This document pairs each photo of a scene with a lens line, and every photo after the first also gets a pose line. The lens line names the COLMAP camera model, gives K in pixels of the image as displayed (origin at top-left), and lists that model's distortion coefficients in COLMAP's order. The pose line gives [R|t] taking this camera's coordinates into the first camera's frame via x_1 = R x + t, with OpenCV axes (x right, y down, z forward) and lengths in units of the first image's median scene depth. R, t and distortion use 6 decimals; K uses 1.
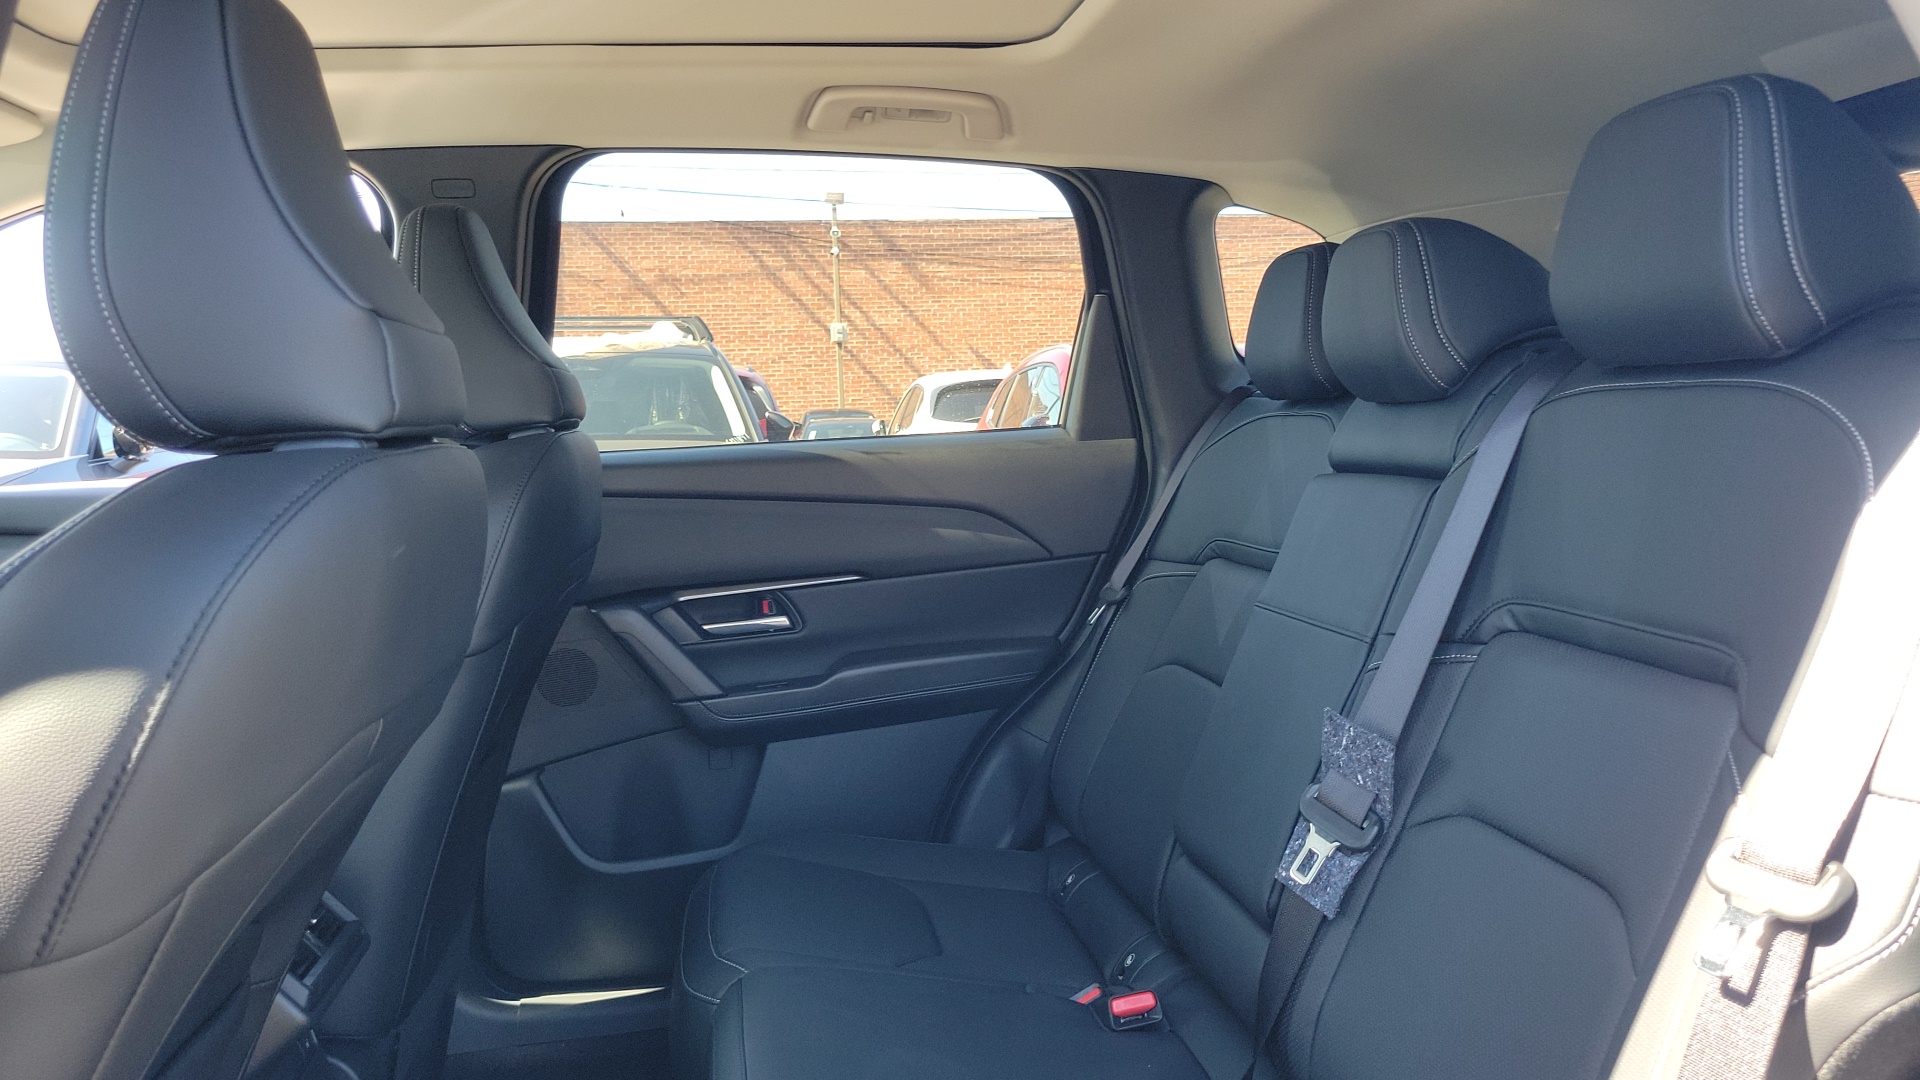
lens RADIAL K [[1474.8, 0, 960.0], [0, 1474.8, 525.0], [0, 0, 1]] dist [-0.004729, -0.009039]
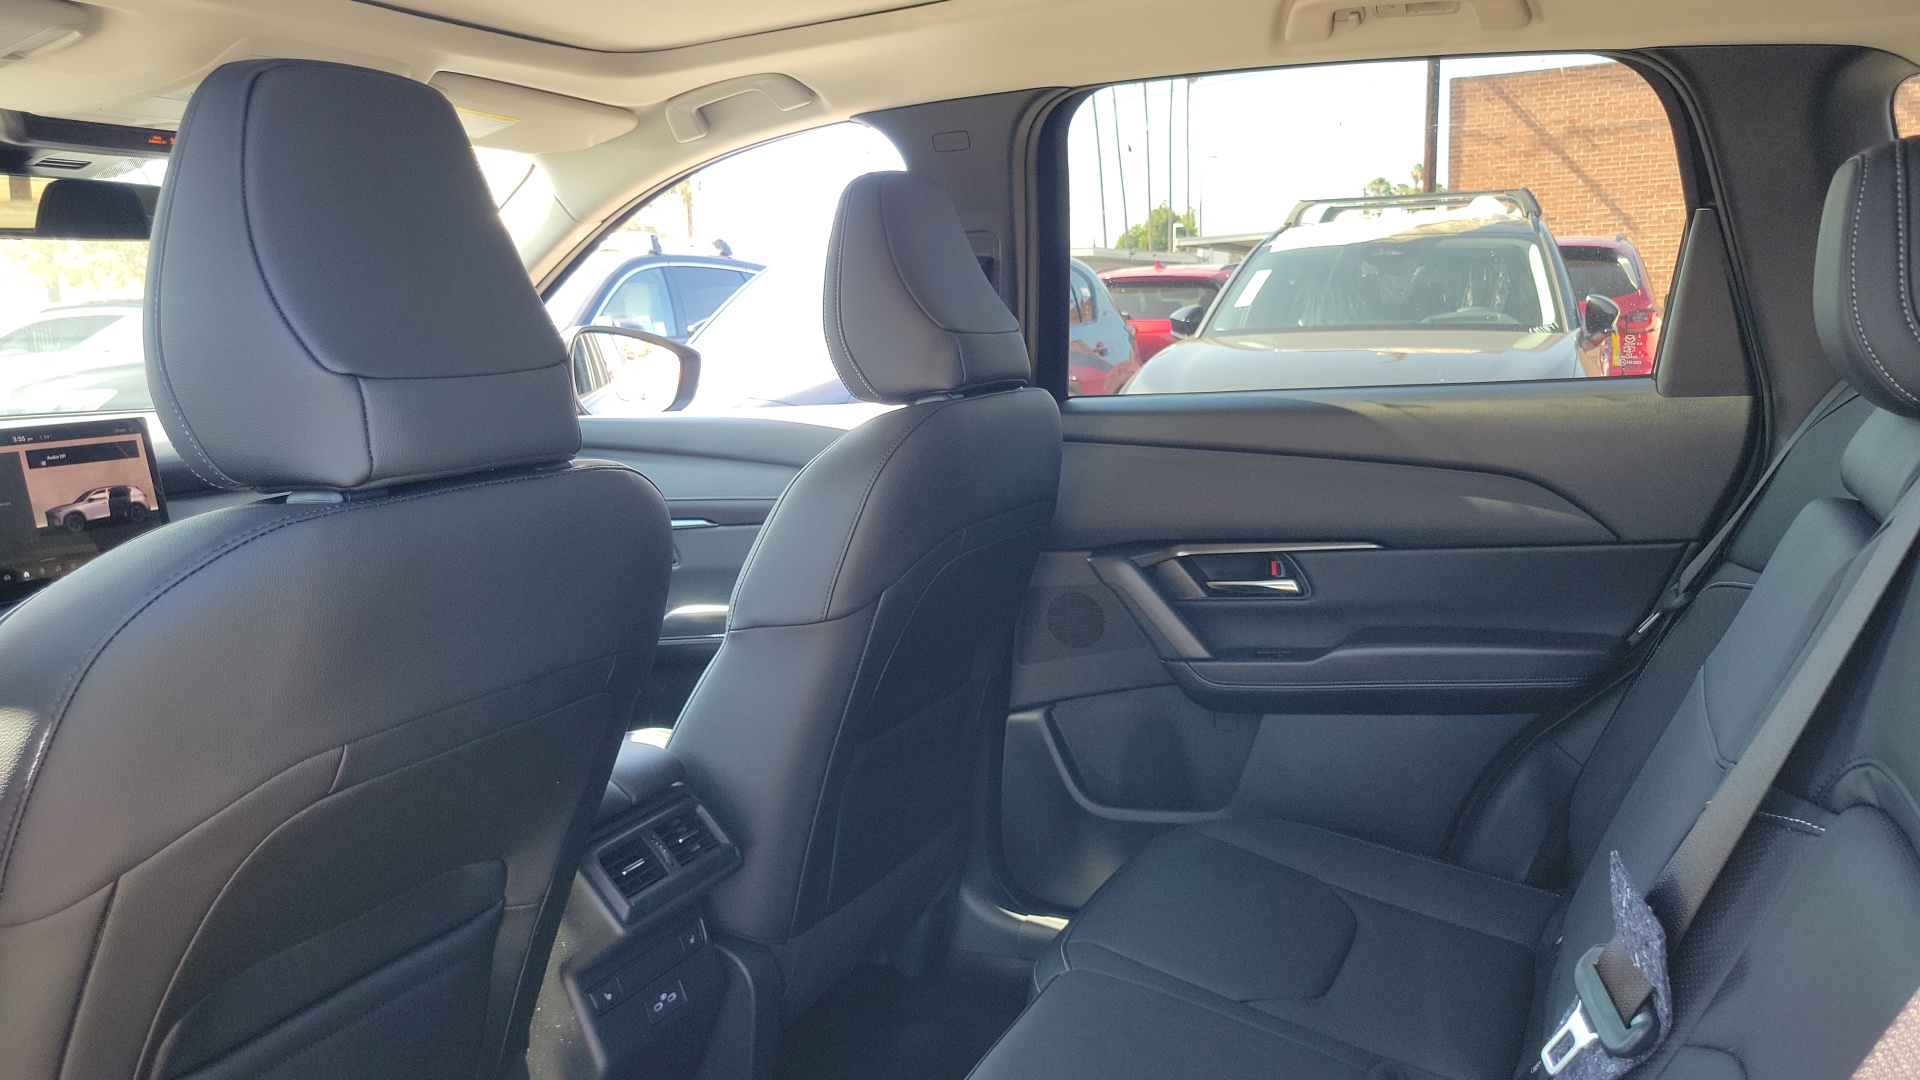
lens RADIAL K [[1466.5, 0, 960.0], [0, 1466.5, 540.0], [0, 0, 1]] dist [0.011189, -0.003167]
pose [[0.815594, 0.087575, -0.571959, 0.232887], [-0.026810, 0.993138, 0.113833, -0.061906], [0.578003, -0.077507, 0.812345, 0.139785]]
